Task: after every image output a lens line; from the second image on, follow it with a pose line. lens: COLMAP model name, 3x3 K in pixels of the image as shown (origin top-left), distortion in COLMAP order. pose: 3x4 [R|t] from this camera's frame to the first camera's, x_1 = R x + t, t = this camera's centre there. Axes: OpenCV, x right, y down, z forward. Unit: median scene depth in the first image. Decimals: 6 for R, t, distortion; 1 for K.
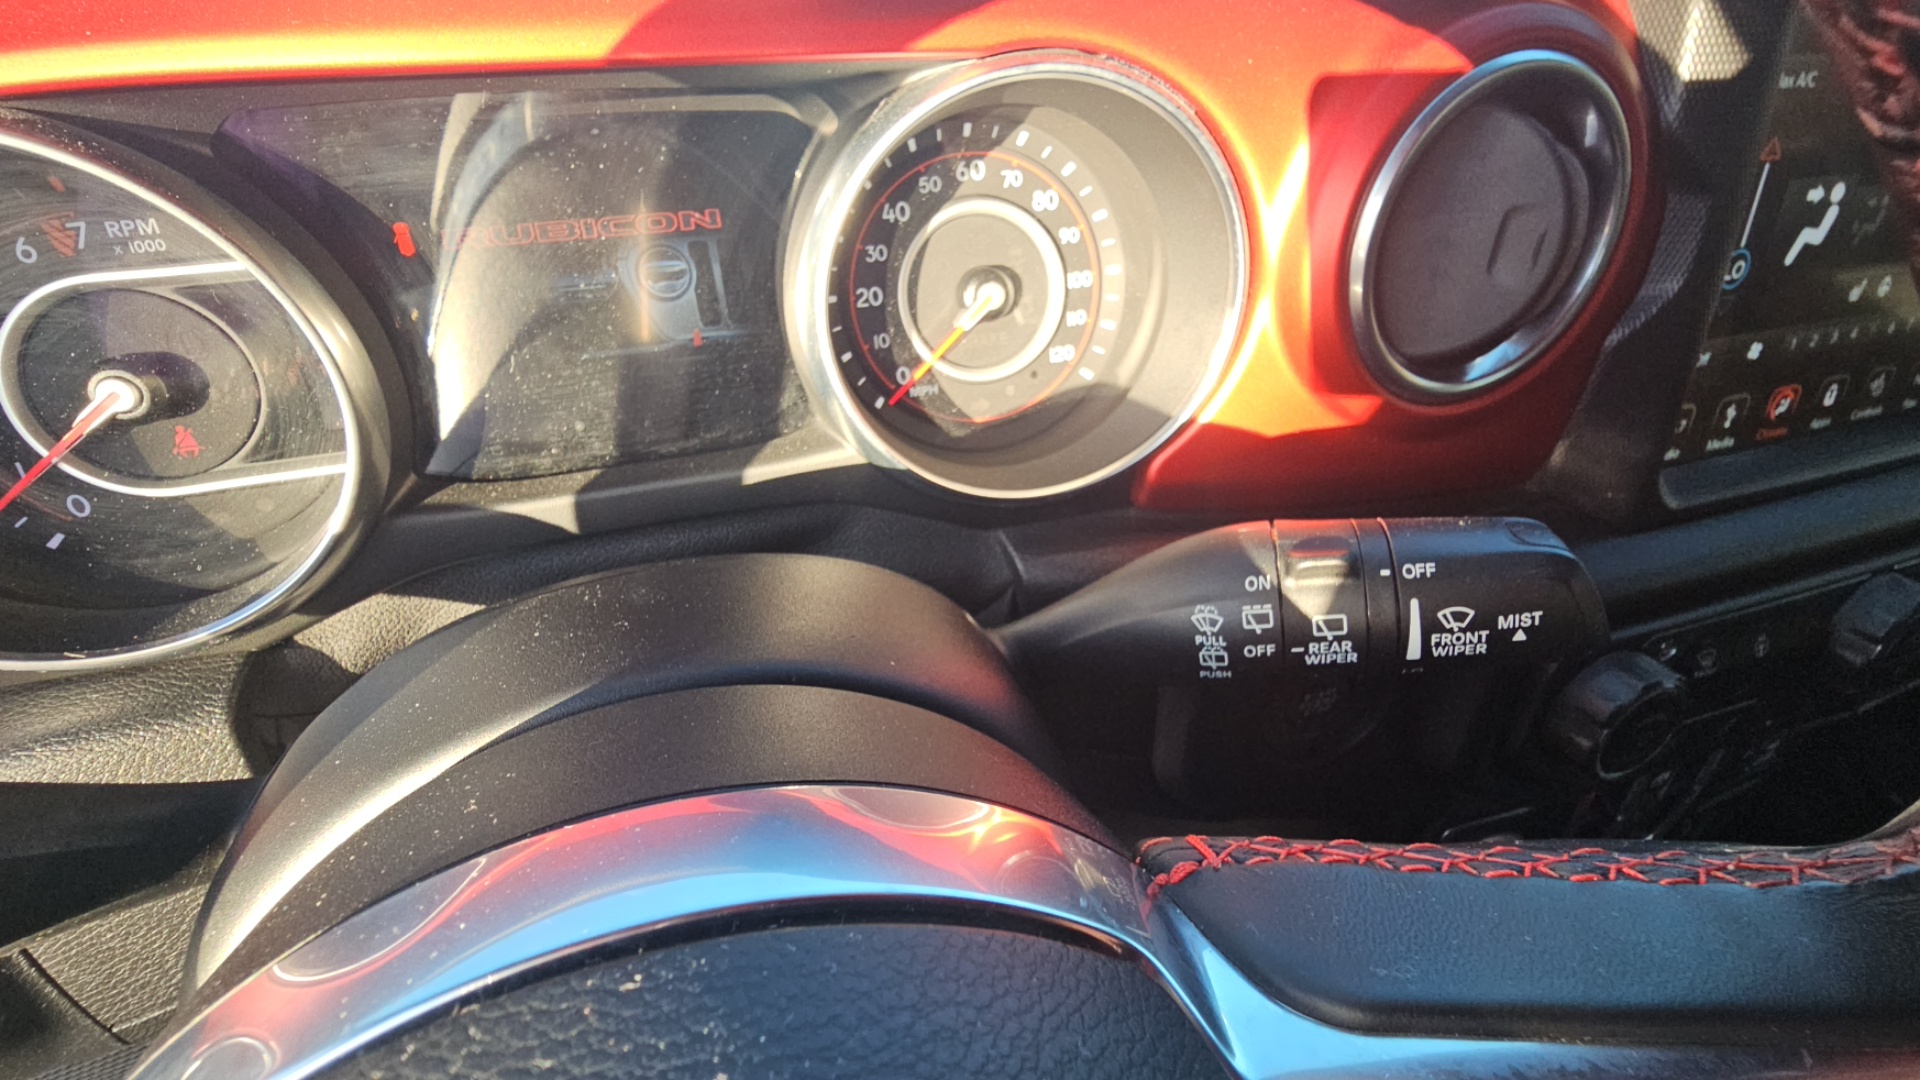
lens RADIAL K [[871.8, 0, 977.4], [0, 871.8, 542.4], [0, 0, 1]] dist [0.011634, -0.008768]
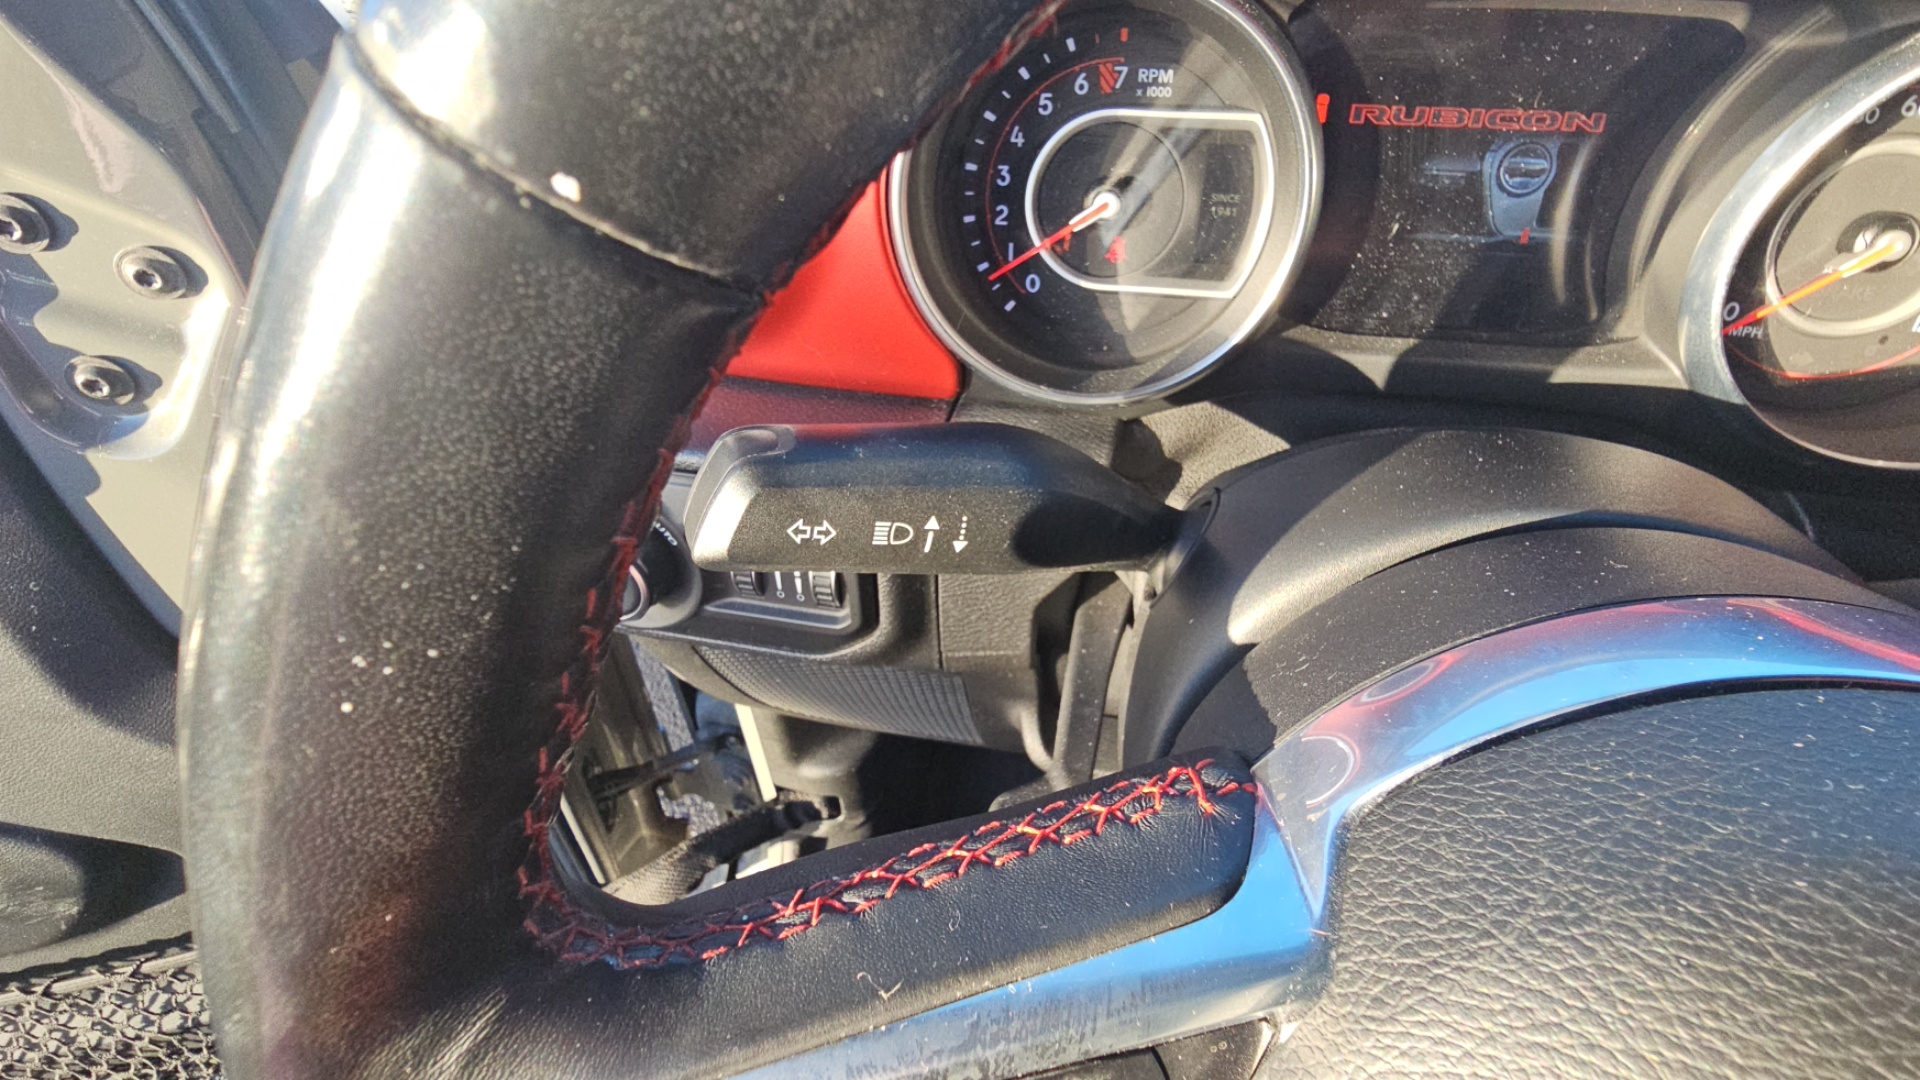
lens RADIAL K [[861.0, 0, 982.6], [0, 861.0, 540.3], [0, 0, 1]] dist [0.008452, -0.007813]
pose [[0.877440, 0.299586, -0.374630, -0.412562], [-0.264924, 0.953728, 0.142190, 0.146722], [0.399893, -0.025515, 0.916207, -0.233807]]
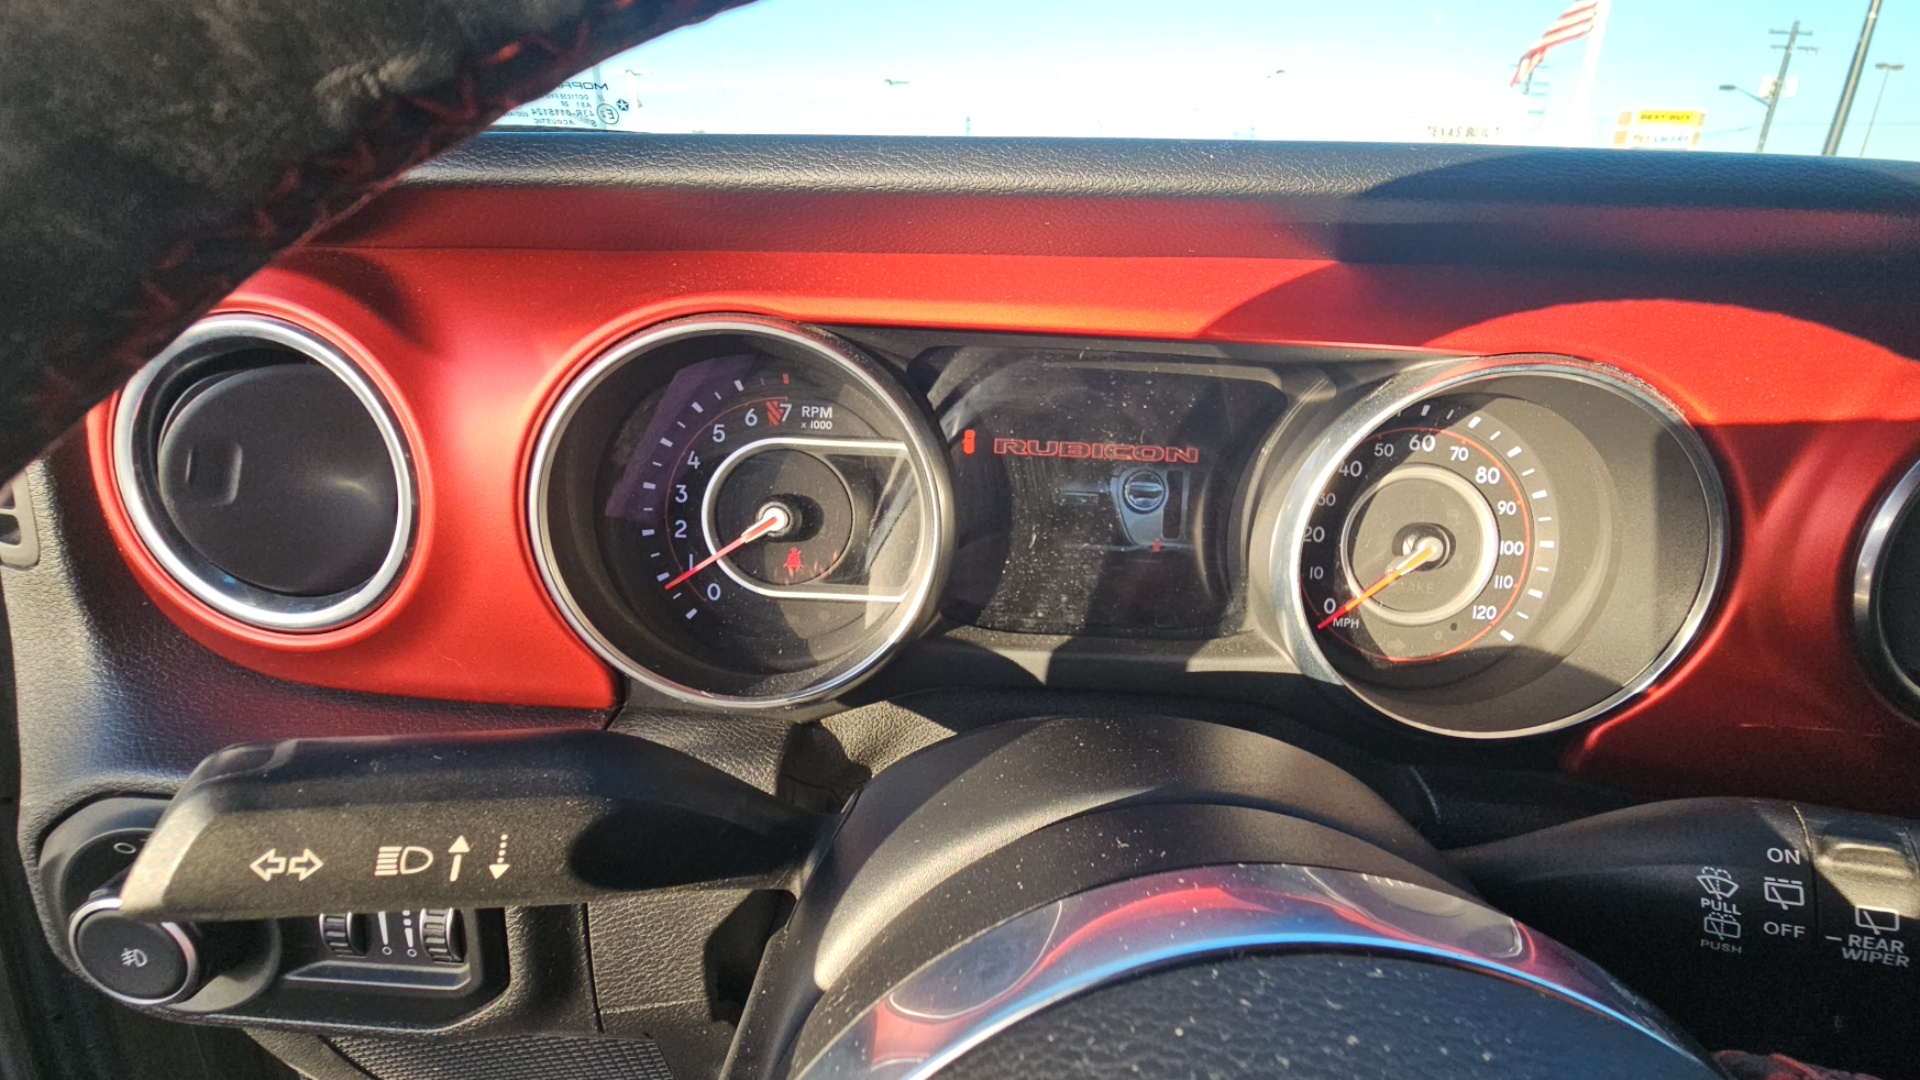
lens RADIAL K [[861.5, 0, 978.9], [0, 861.5, 547.0], [0, 0, 1]] dist [0.007348, -0.006189]
pose [[0.945006, 0.147257, -0.292027, -0.215180], [-0.221505, 0.945110, -0.240215, 0.108520], [0.240624, 0.291690, 0.925752, -0.154299]]
